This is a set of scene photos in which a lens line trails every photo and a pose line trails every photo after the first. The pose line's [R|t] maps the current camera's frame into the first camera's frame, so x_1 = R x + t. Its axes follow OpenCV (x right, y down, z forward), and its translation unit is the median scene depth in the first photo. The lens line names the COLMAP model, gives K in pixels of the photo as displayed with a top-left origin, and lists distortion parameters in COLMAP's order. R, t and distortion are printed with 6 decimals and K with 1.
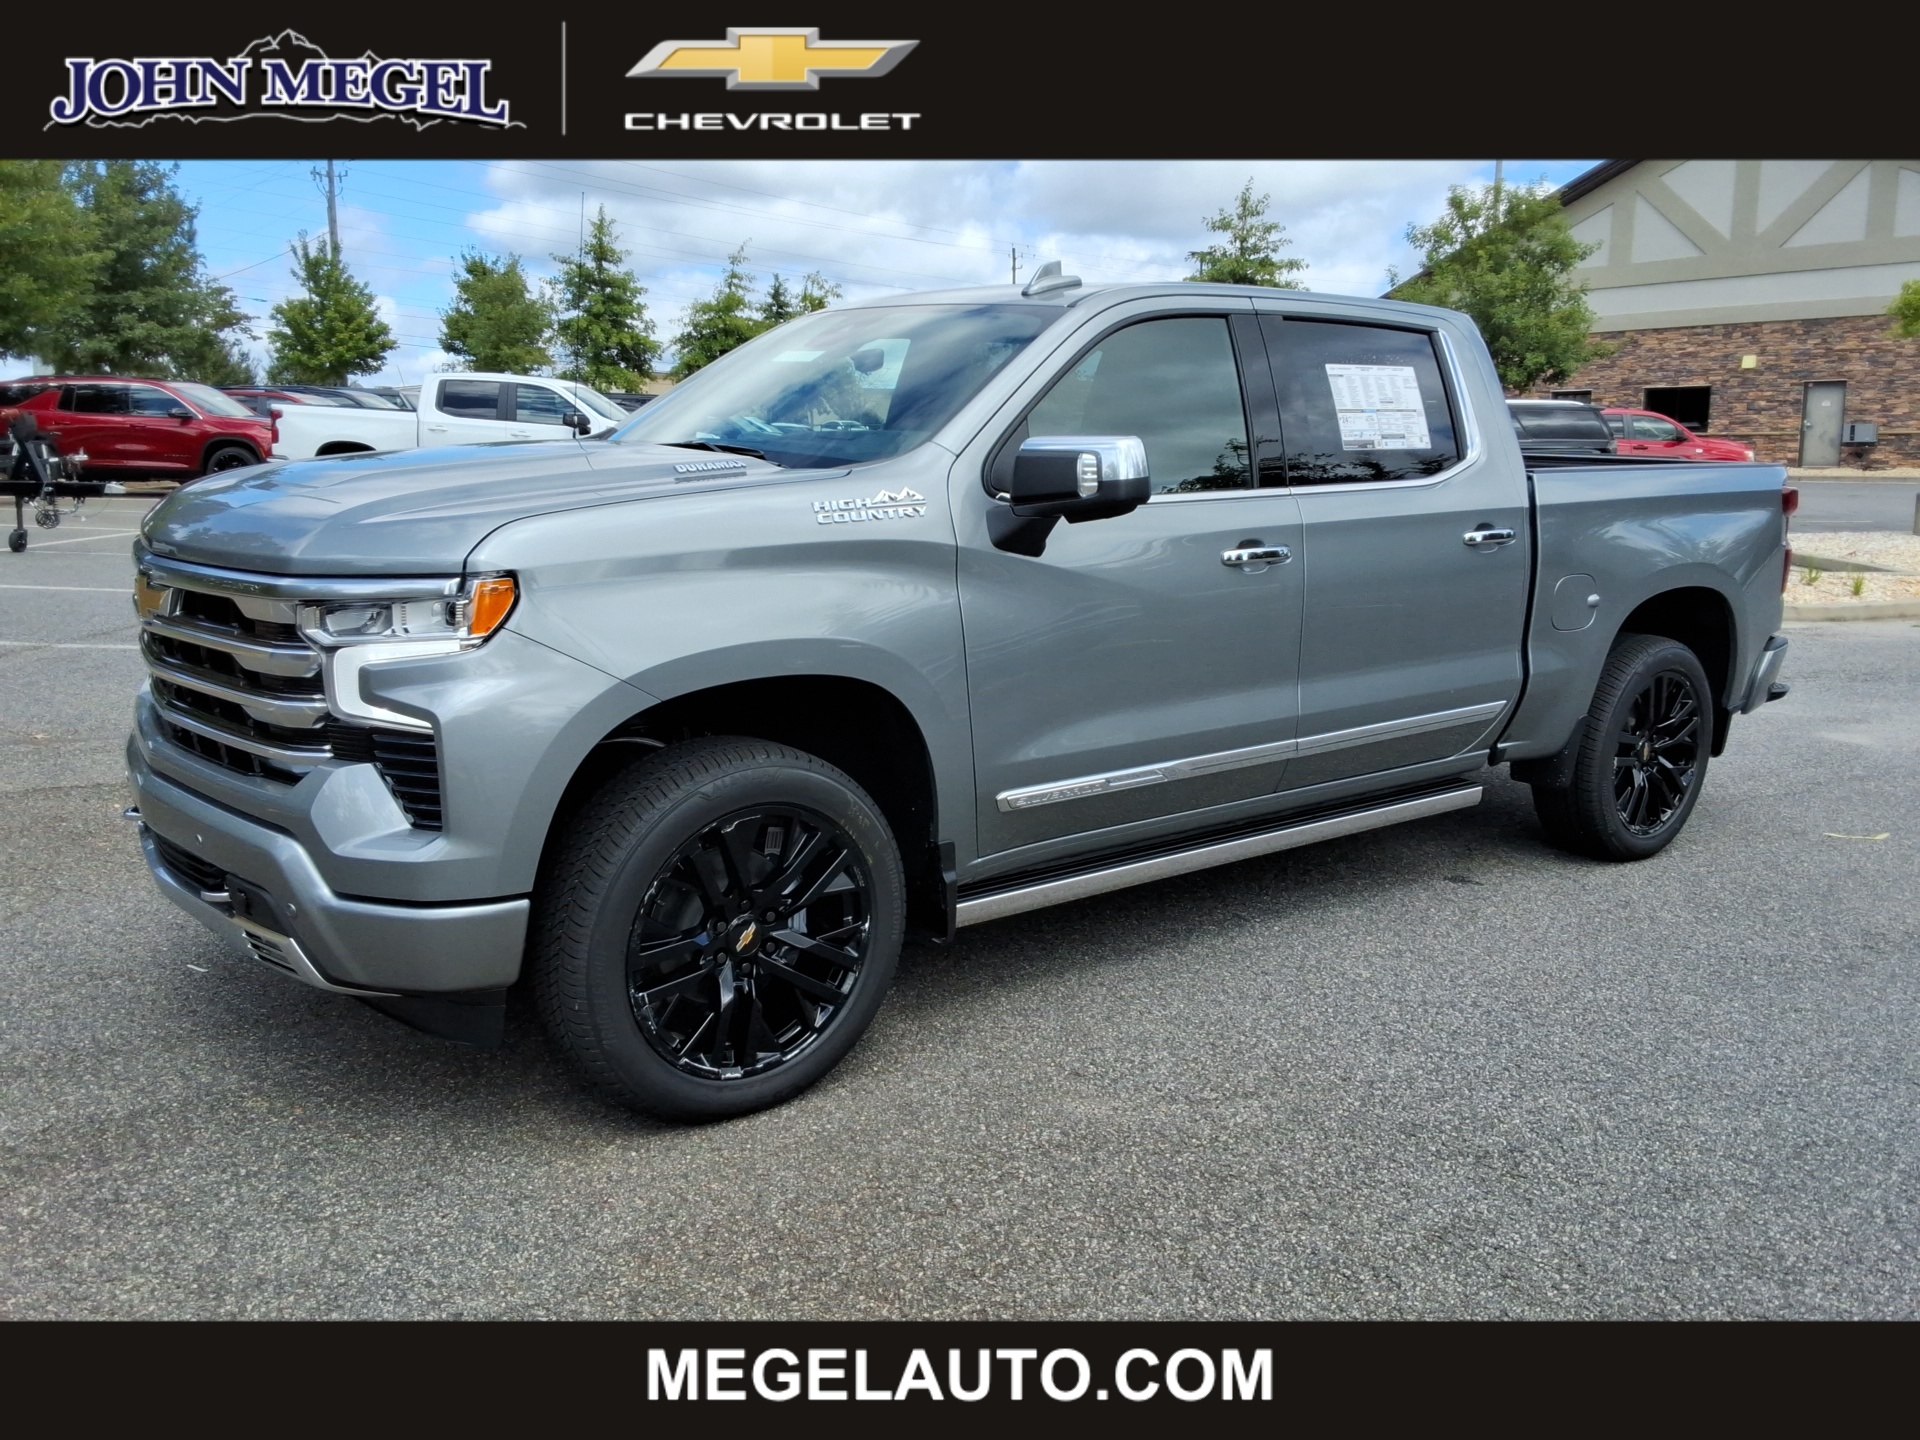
lens RADIAL K [[1538.8, 0, 986.2], [0, 1538.8, 718.8], [0, 0, 1]] dist [0.116938, -0.186173]
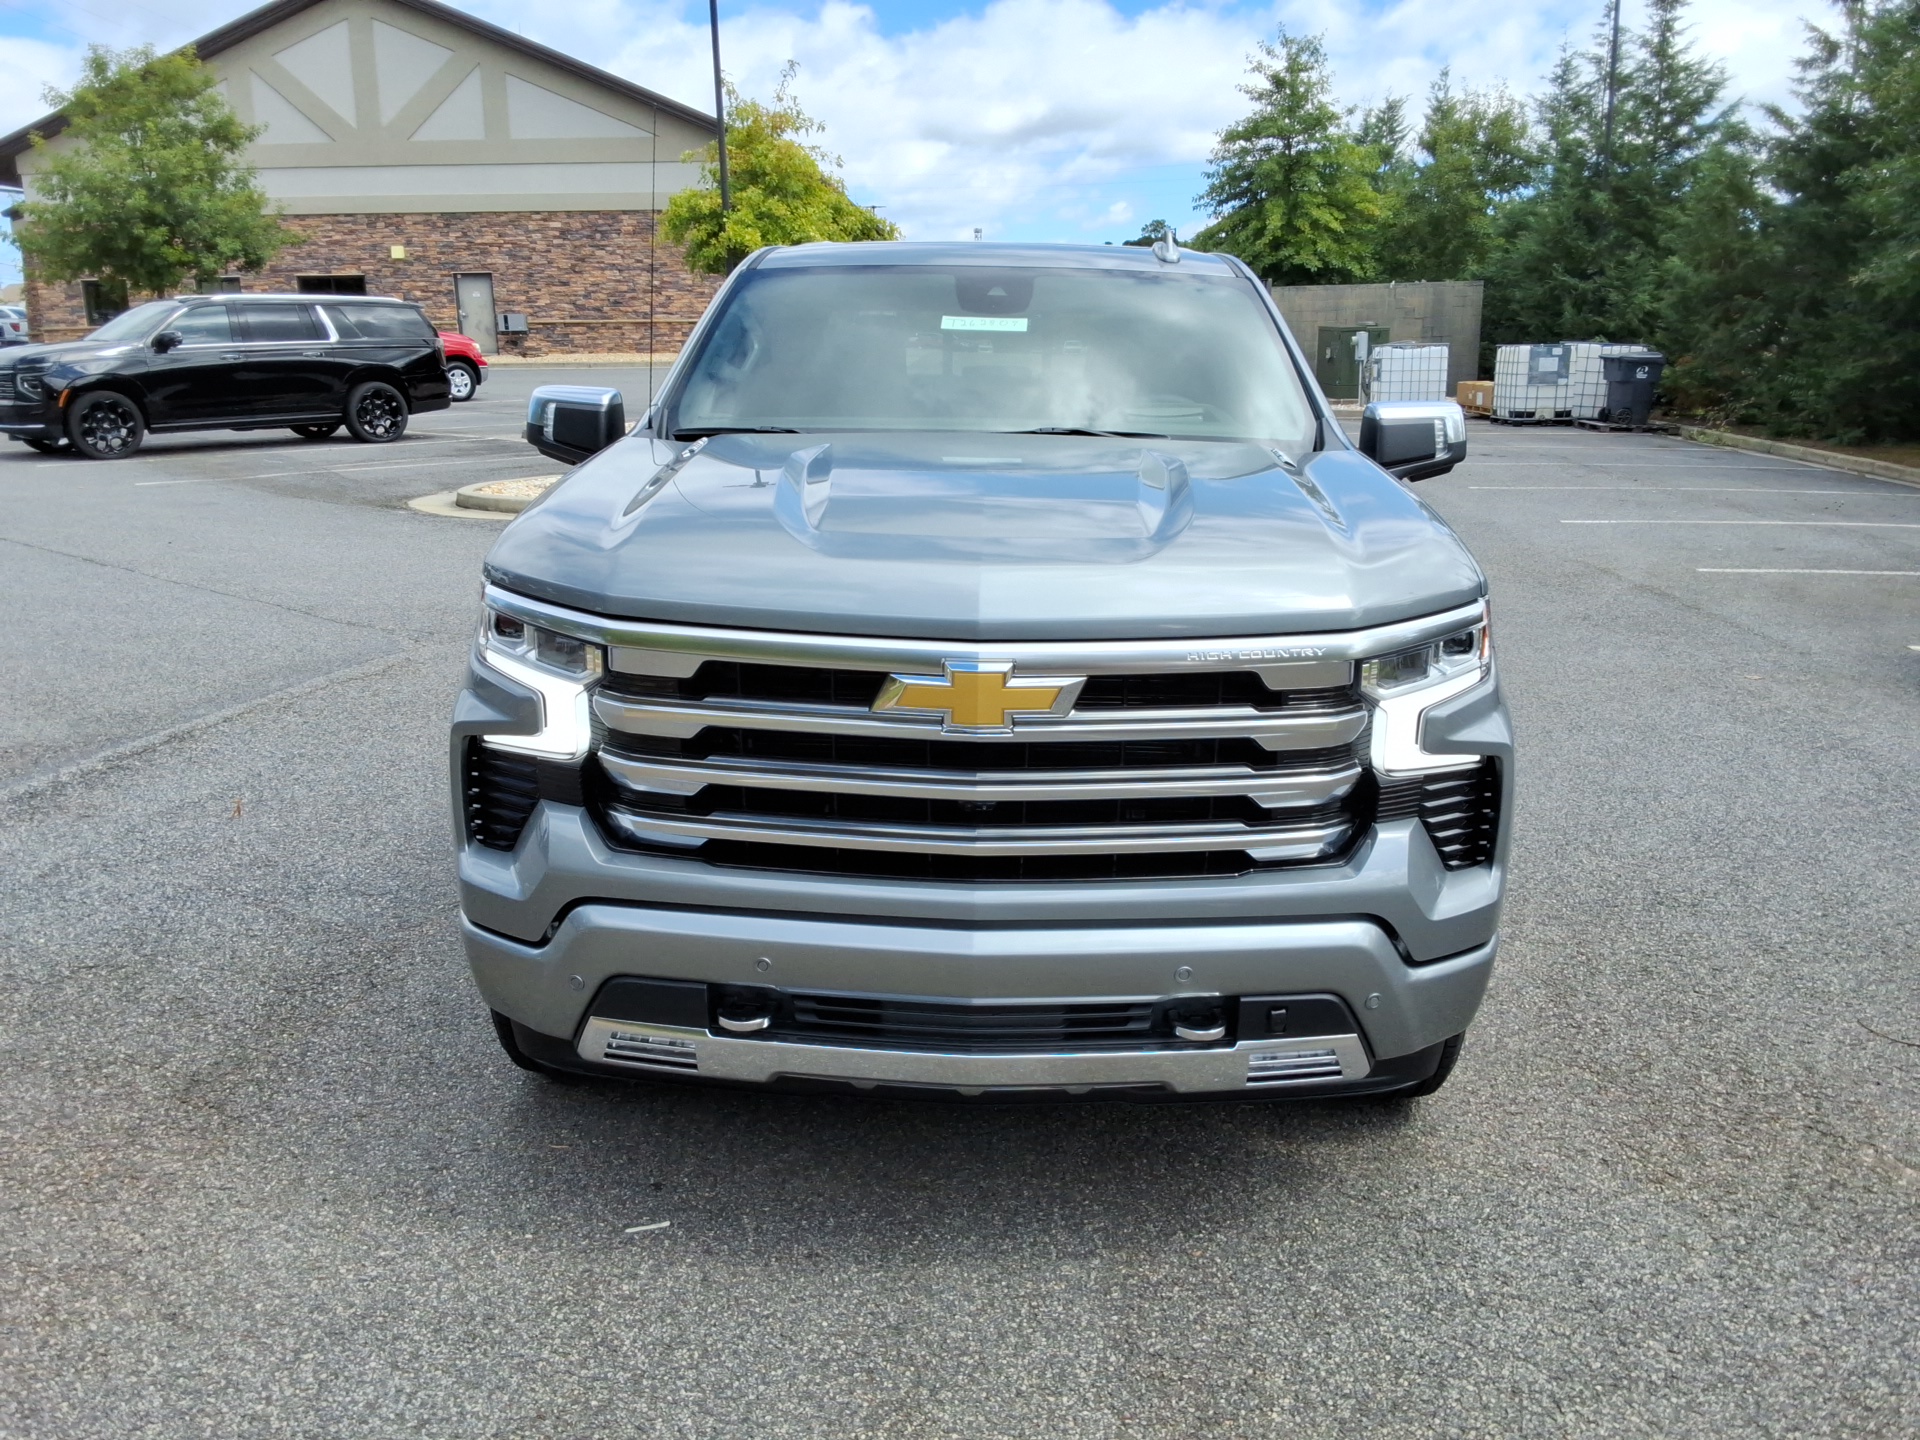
lens RADIAL K [[1539.5, 0, 969.3], [0, 1539.5, 719.8], [0, 0, 1]] dist [0.117598, -0.214119]
pose [[0.636771, -0.200971, 0.744401, -0.103666], [0.145306, 0.979414, 0.140122, -0.016295], [-0.757237, 0.018941, 0.652865, 0.050423]]
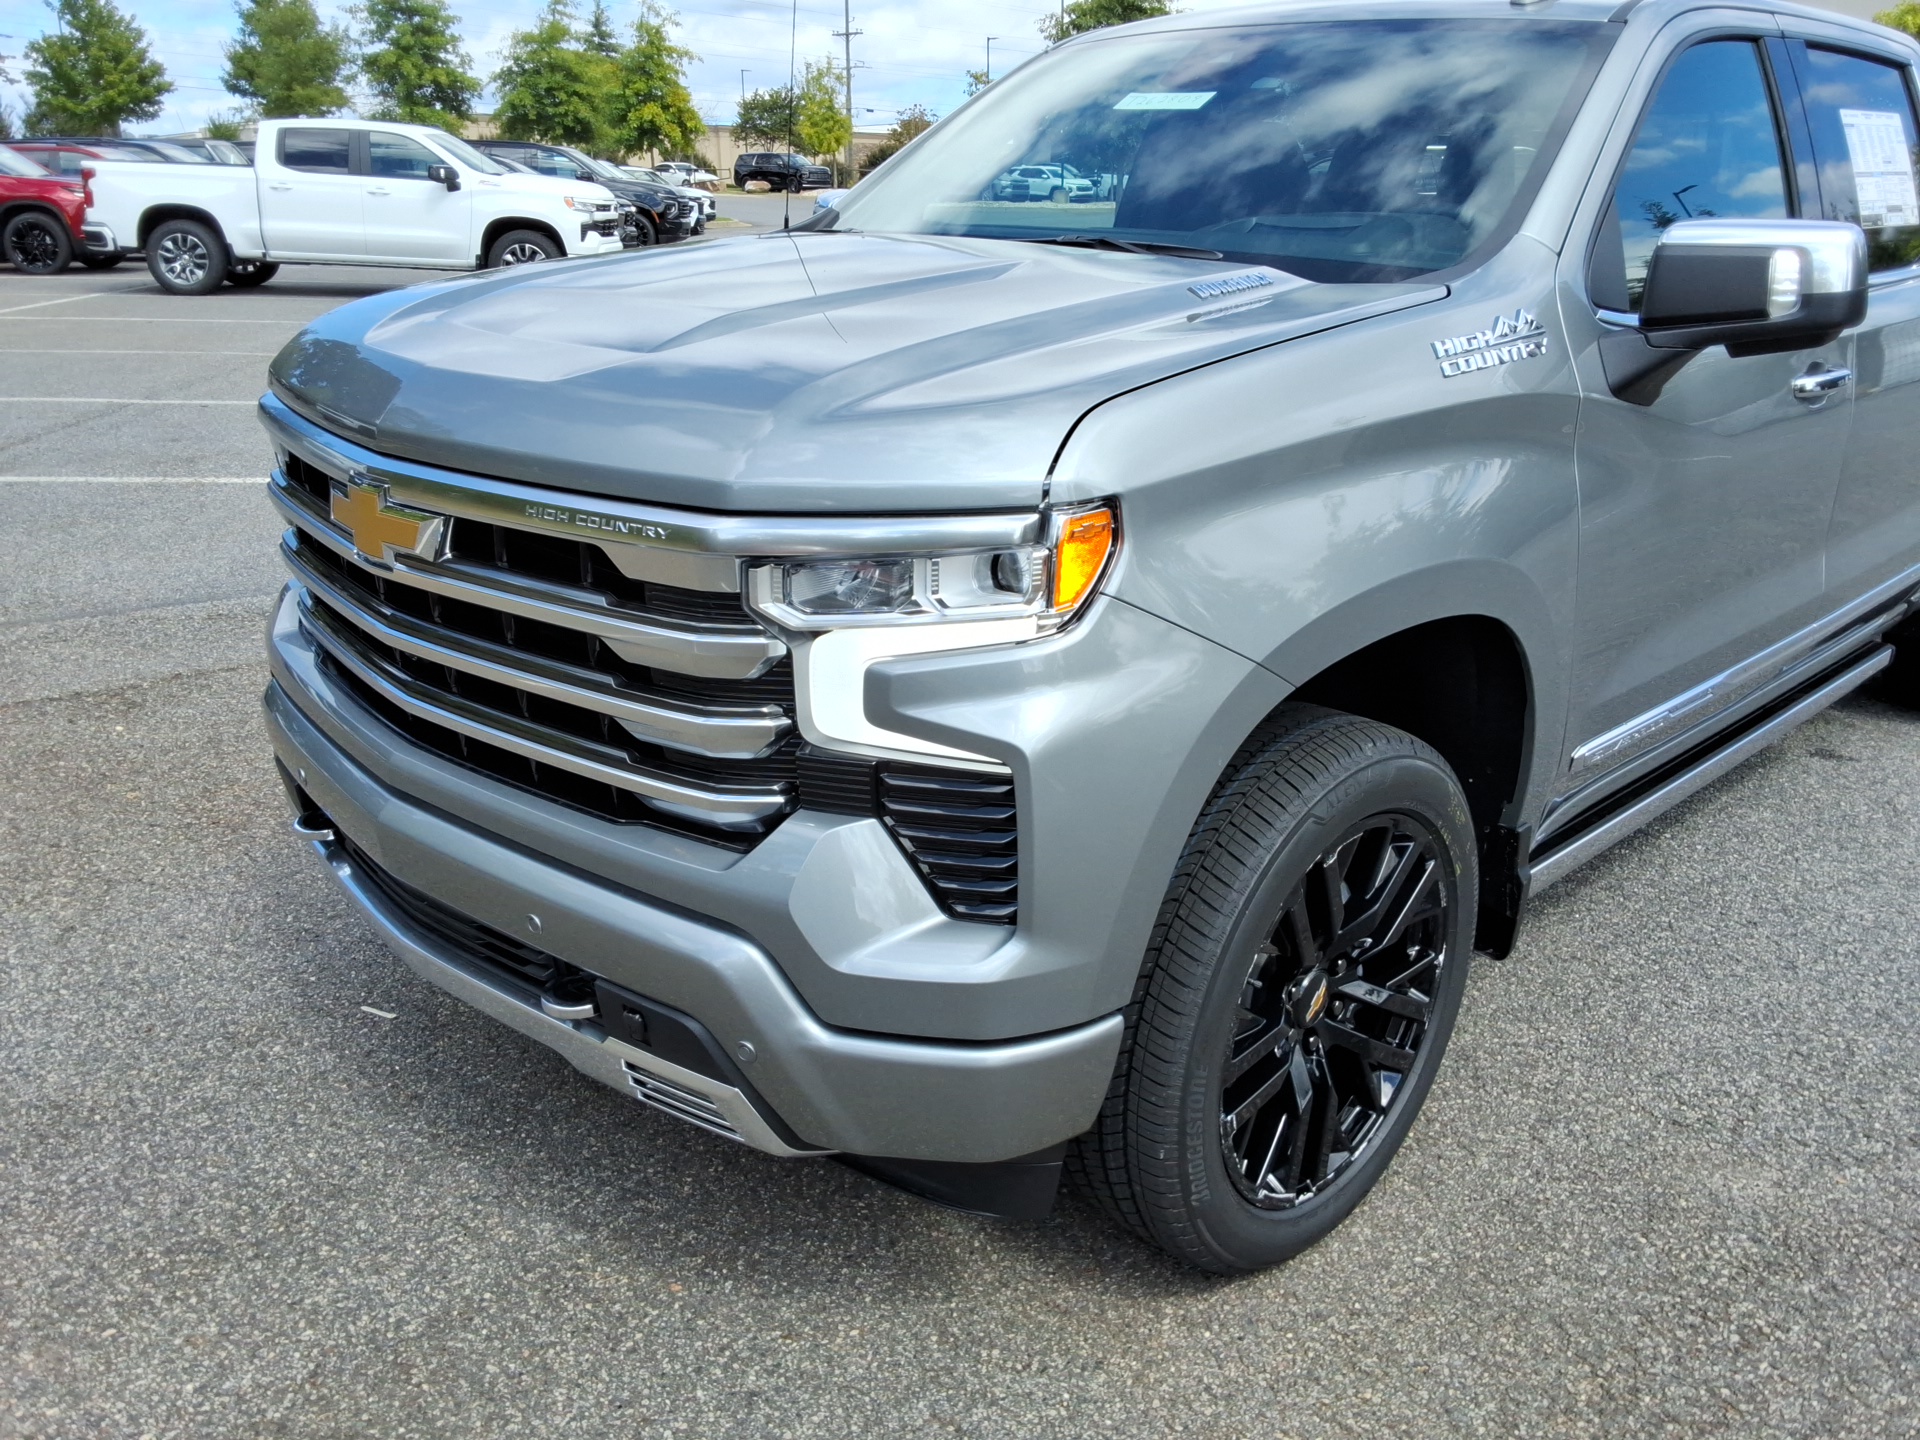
lens RADIAL K [[1553.0, 0, 985.0], [0, 1553.0, 709.2], [0, 0, 1]] dist [0.089802, -0.138414]
pose [[0.994446, -0.042349, 0.096349, -0.034105], [0.028098, 0.989073, 0.144723, -0.008396], [-0.101425, -0.141212, 0.984770, 0.033671]]
